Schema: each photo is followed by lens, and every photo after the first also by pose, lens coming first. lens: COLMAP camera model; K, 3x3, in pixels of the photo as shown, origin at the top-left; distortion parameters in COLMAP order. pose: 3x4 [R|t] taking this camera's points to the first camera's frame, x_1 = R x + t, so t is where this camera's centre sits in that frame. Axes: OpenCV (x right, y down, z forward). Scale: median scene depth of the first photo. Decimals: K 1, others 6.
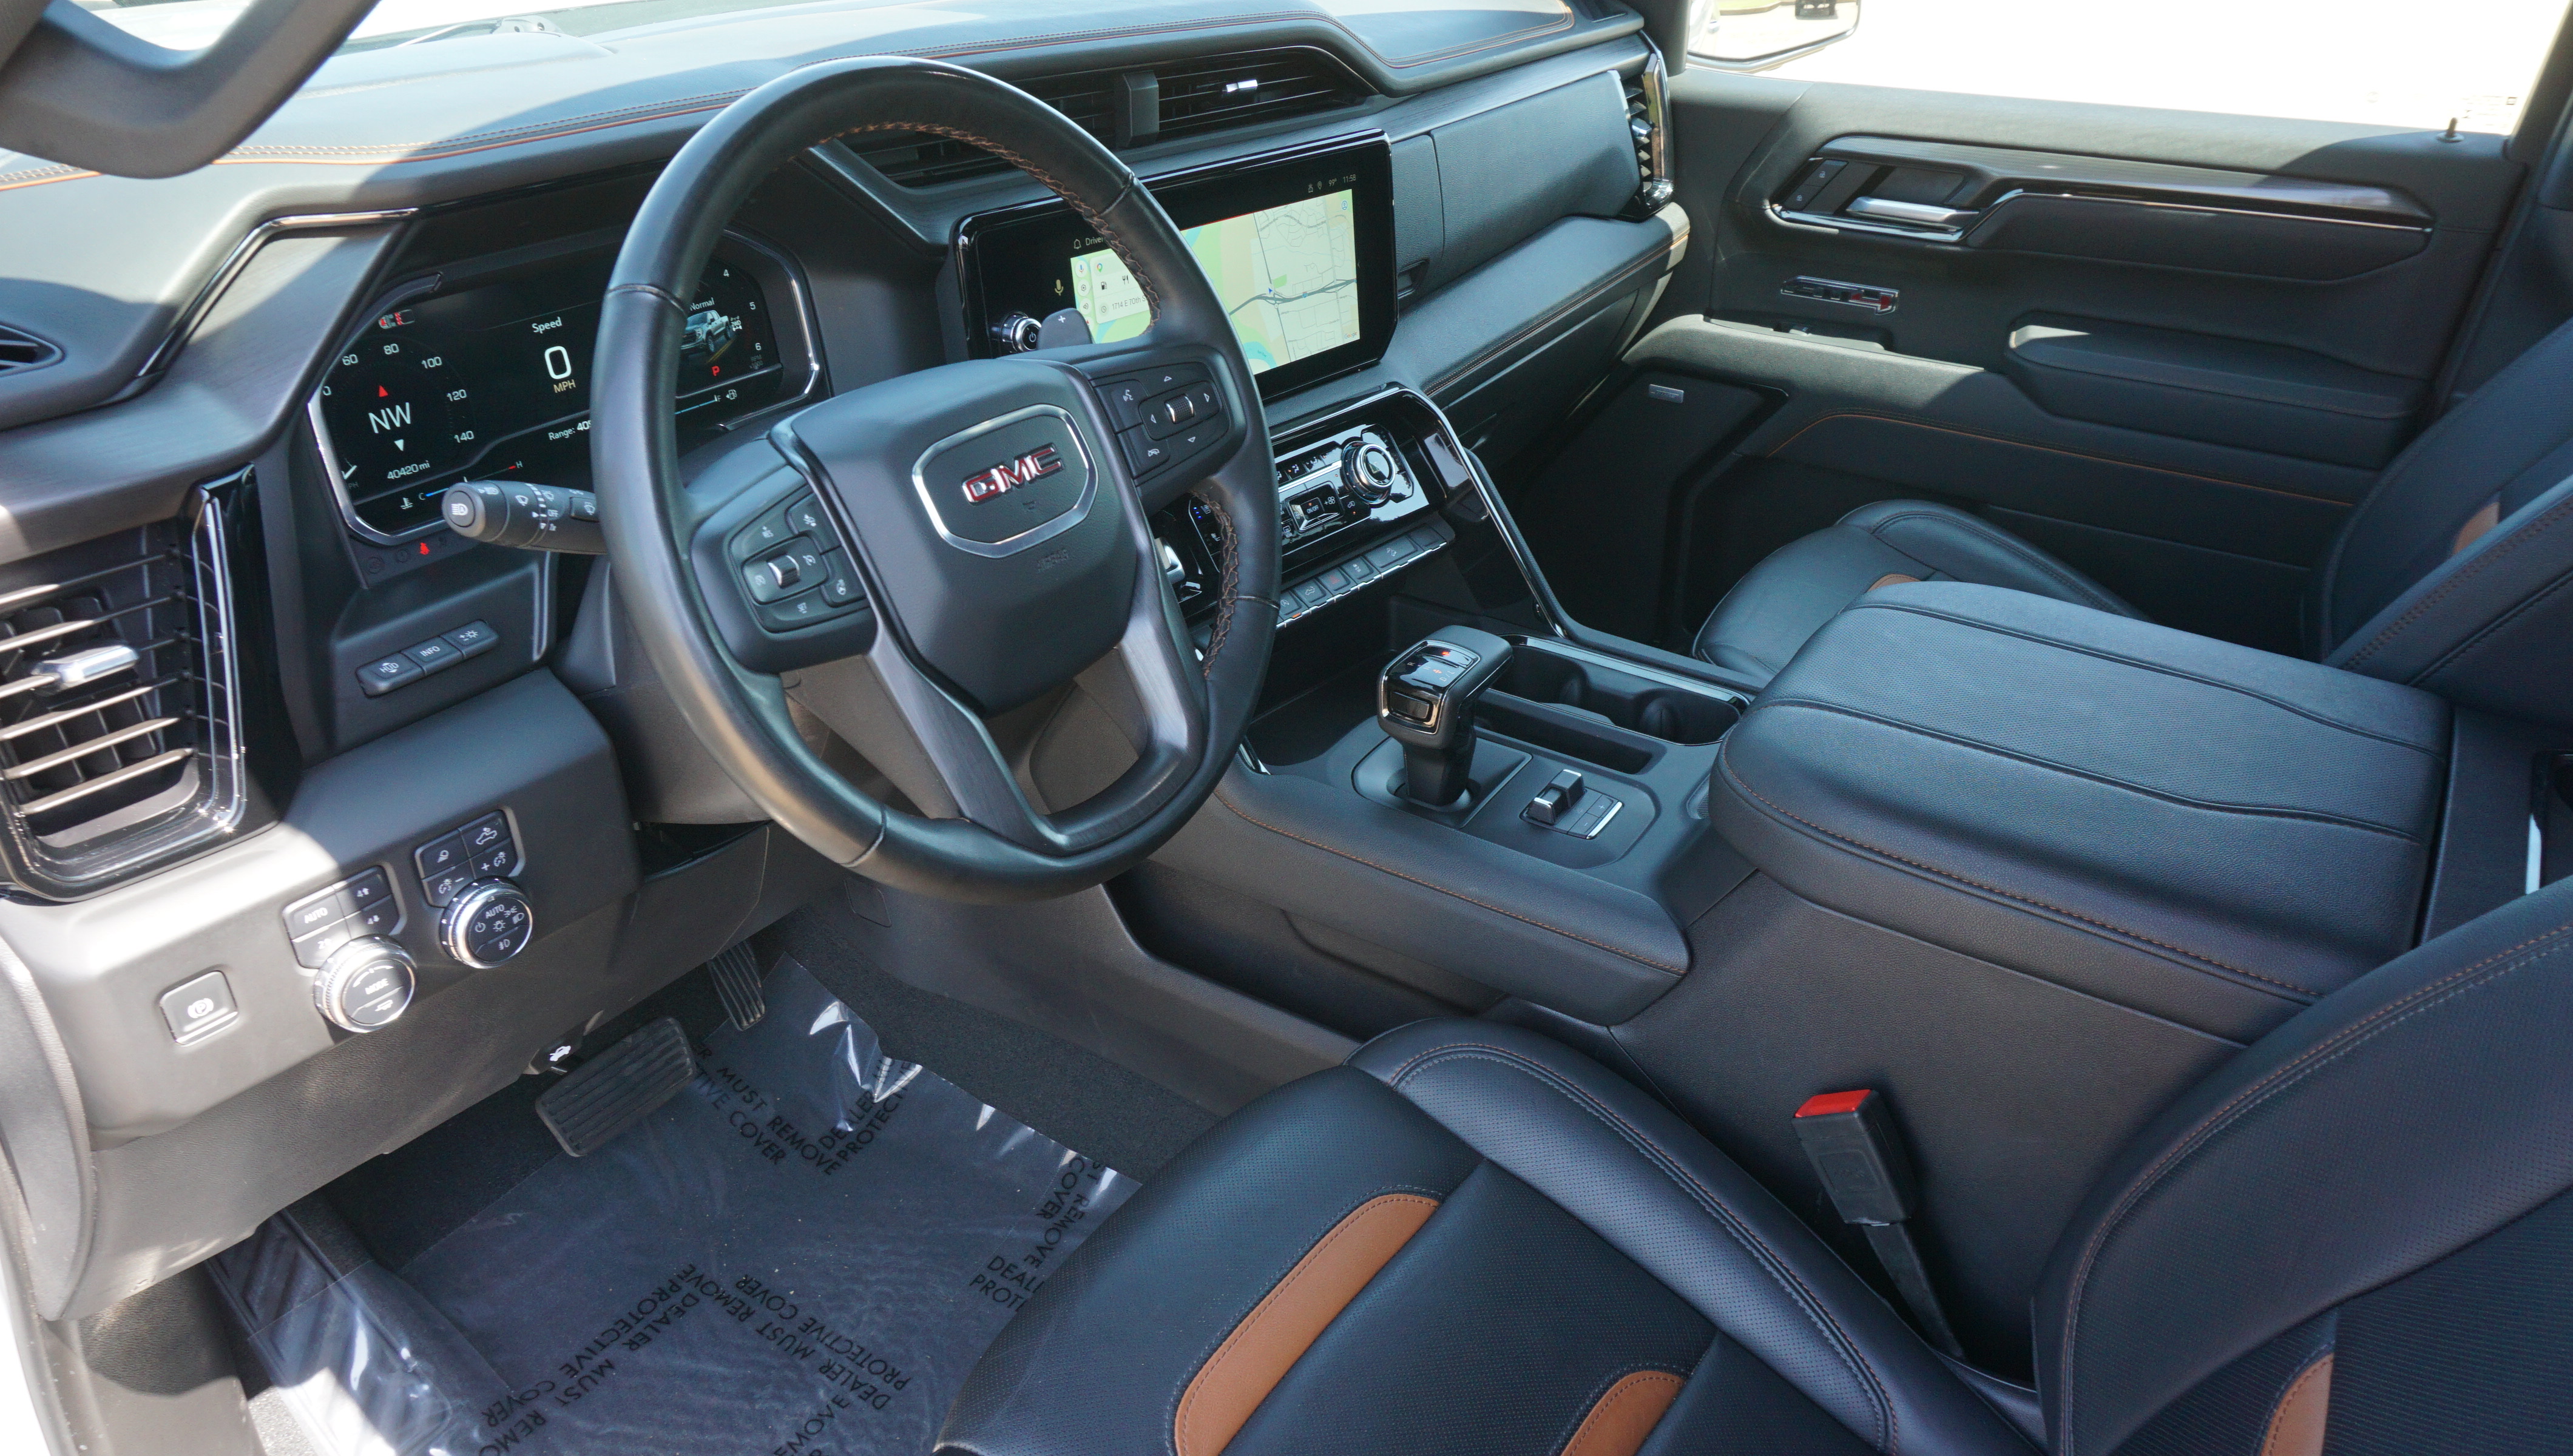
lens RADIAL K [[1734.0, 0, 1276.2], [0, 1734.0, 723.6], [0, 0, 1]] dist [-0.047577, 0.039106]
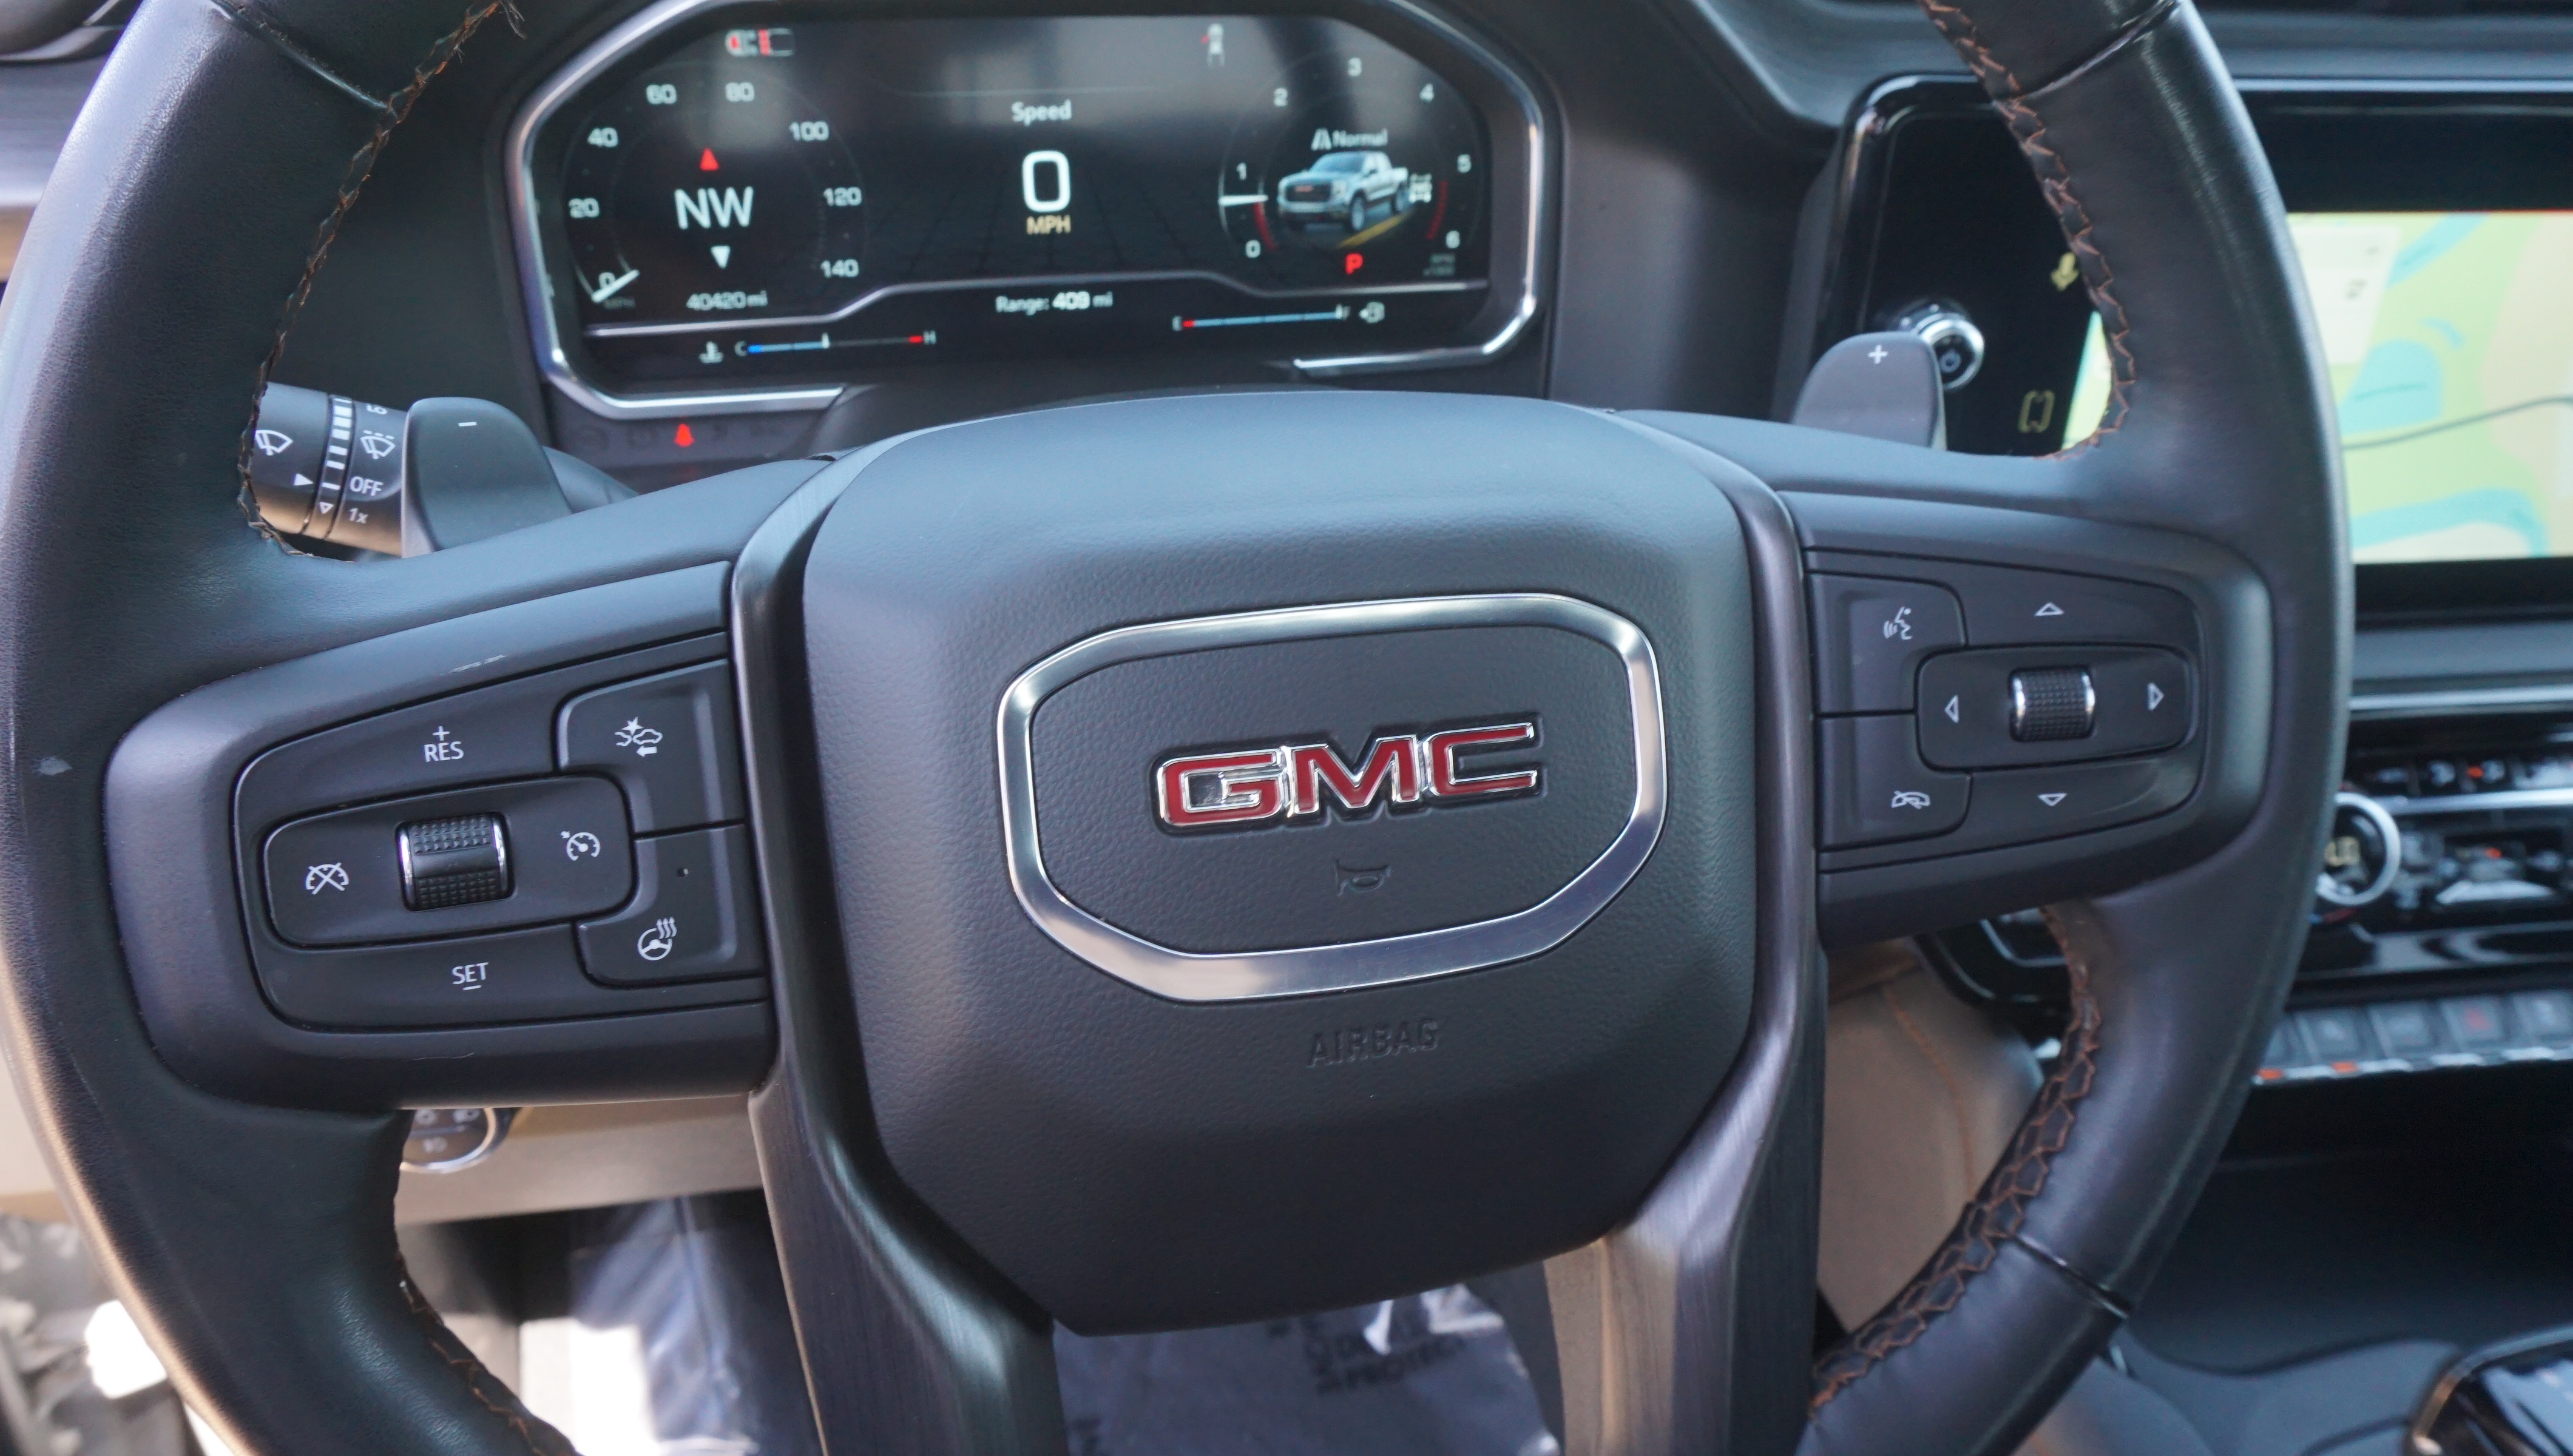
lens RADIAL K [[1734.0, 0, 1307.1], [0, 1734.0, 715.3], [0, 0, 1]] dist [-0.047577, 0.039106]
pose [[0.754881, 0.379815, -0.534691, 0.011557], [-0.344580, 0.923344, 0.169412, -0.131462], [0.558049, 0.056358, 0.827892, 0.446261]]
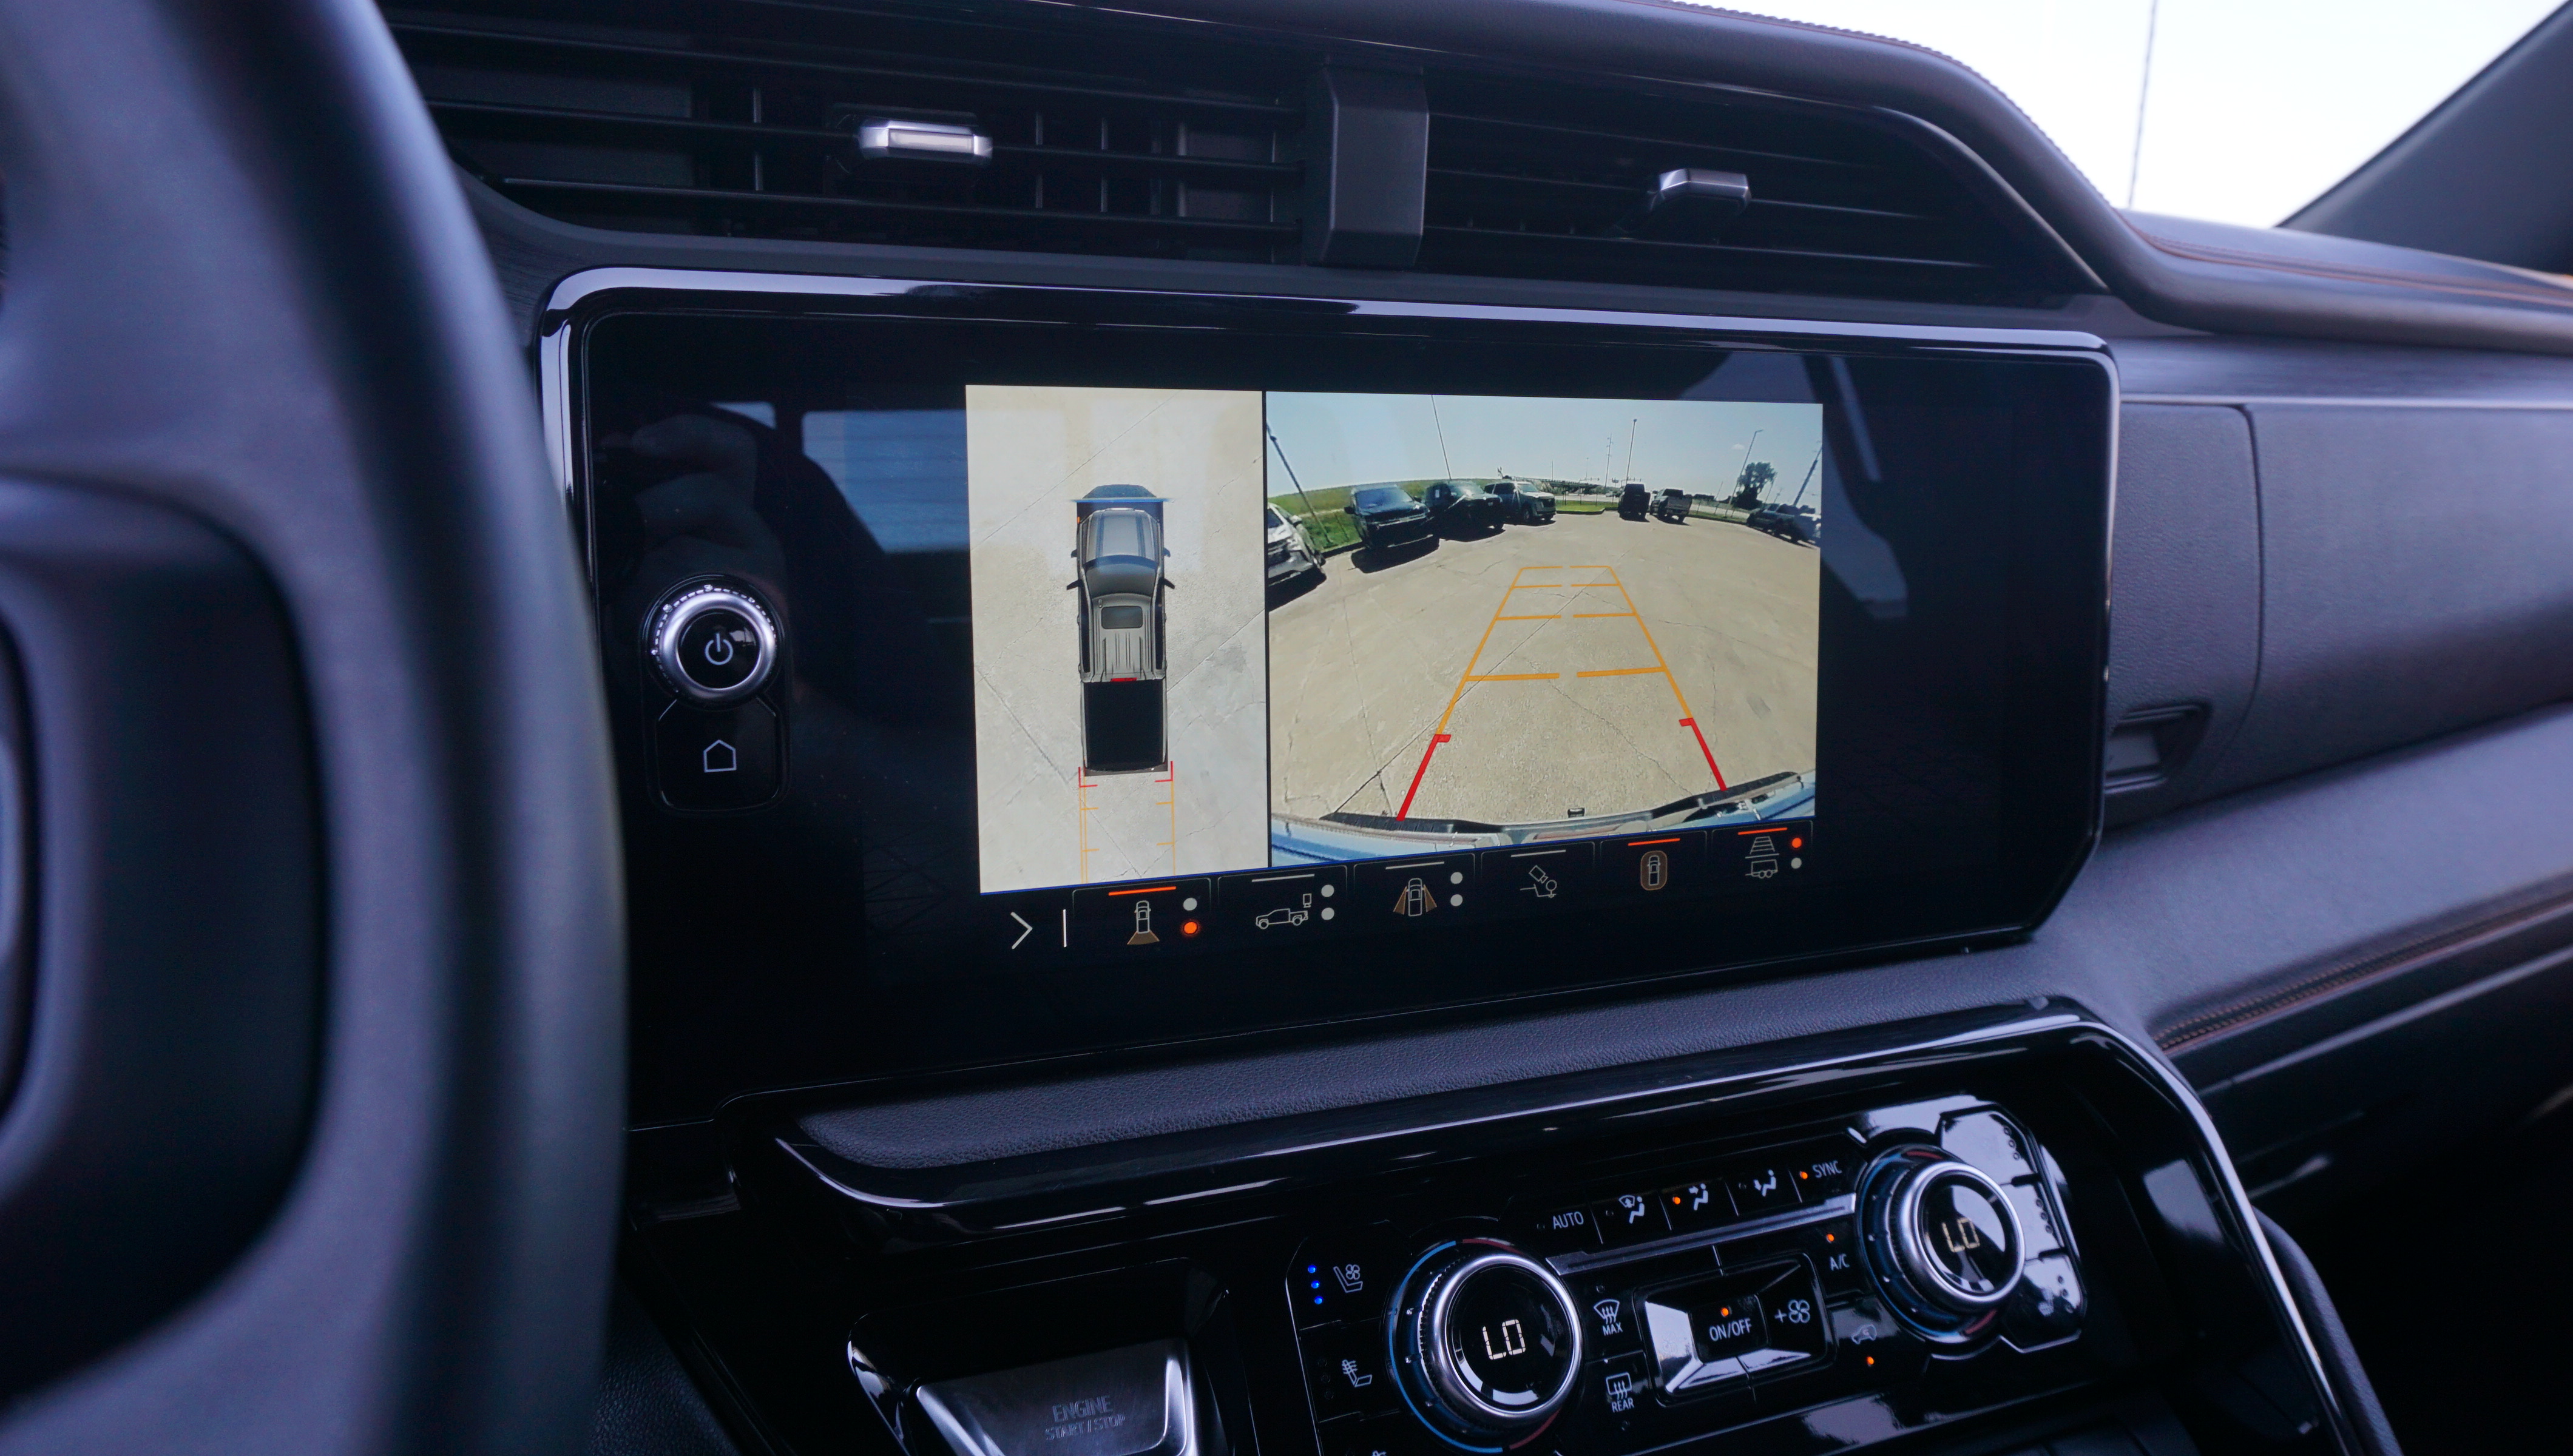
lens RADIAL K [[1734.0, 0, 1284.9], [0, 1734.0, 740.9], [0, 0, 1]] dist [-0.047577, 0.039106]
pose [[0.899353, 0.116745, -0.421348, 0.072952], [-0.233641, 0.942884, -0.237450, -0.134746], [0.369561, 0.311995, 0.875262, 0.657968]]
